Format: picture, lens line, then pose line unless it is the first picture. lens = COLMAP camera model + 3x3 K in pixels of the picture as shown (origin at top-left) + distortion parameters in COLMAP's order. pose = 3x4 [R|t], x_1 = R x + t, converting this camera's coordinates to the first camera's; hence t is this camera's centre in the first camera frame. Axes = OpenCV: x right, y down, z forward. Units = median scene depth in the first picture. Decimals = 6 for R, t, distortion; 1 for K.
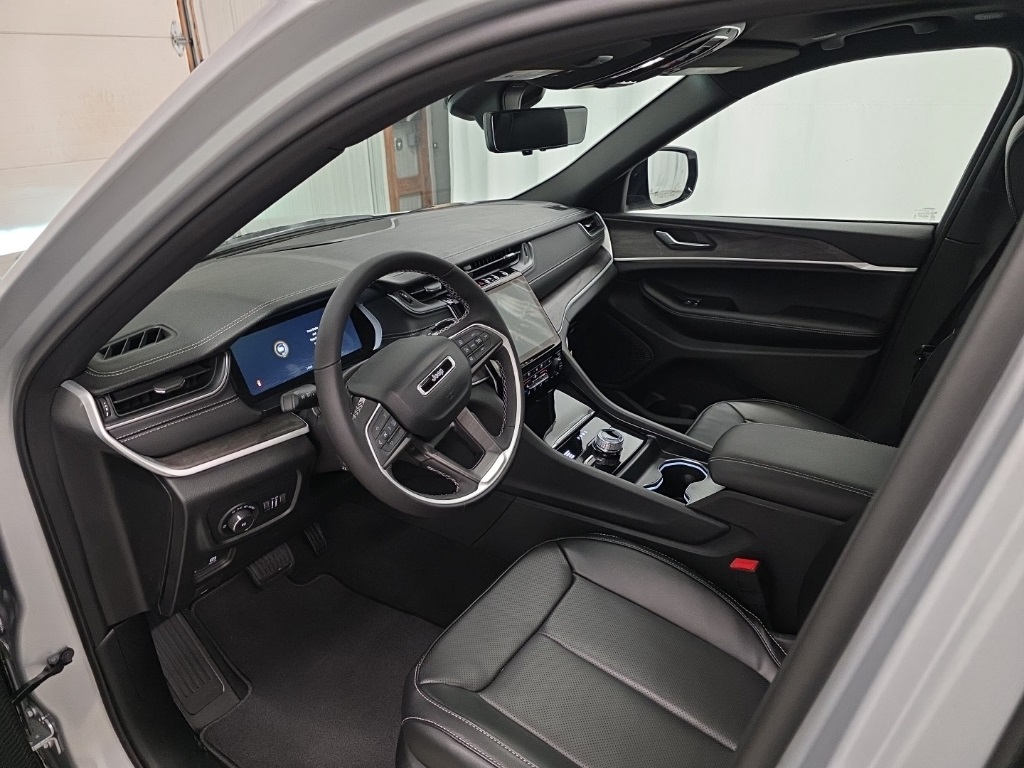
lens RADIAL K [[684.0, 0, 513.4], [0, 684.0, 387.0], [0, 0, 1]] dist [0.020906, -0.017824]
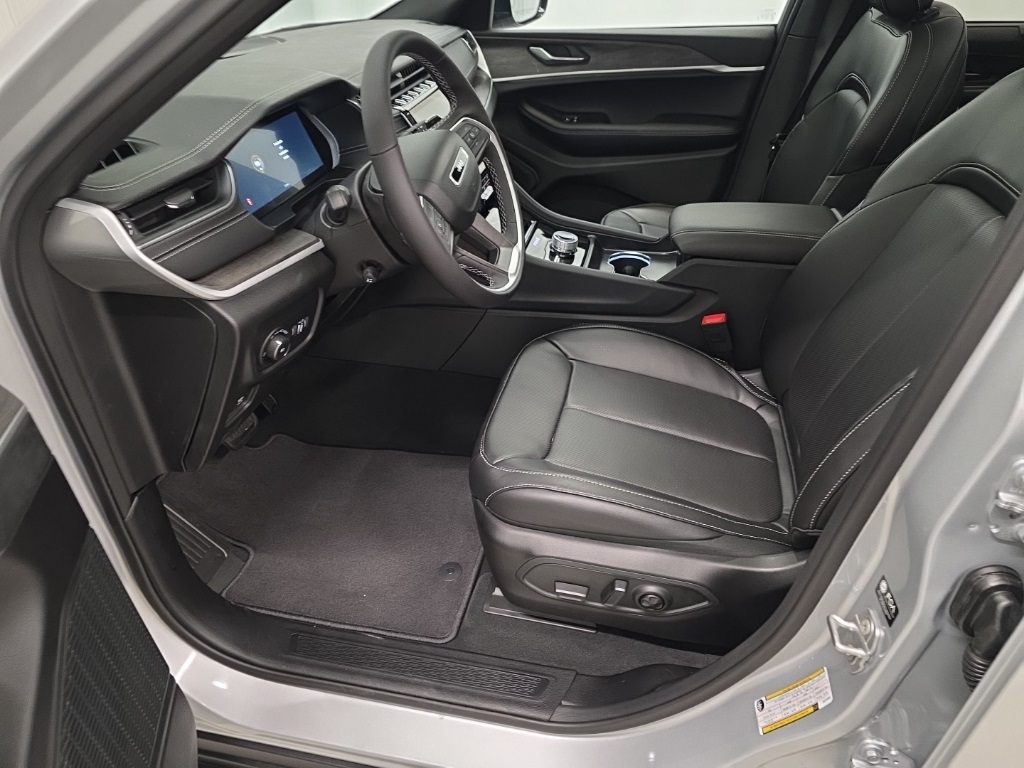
lens RADIAL K [[684.0, 0, 510.4], [0, 684.0, 382.8], [0, 0, 1]] dist [0.020906, -0.017824]
pose [[0.931219, -0.186653, 0.313036, -0.341354], [0.133980, 0.974081, 0.182251, 0.097001], [-0.338941, -0.127775, 0.932091, 0.016462]]
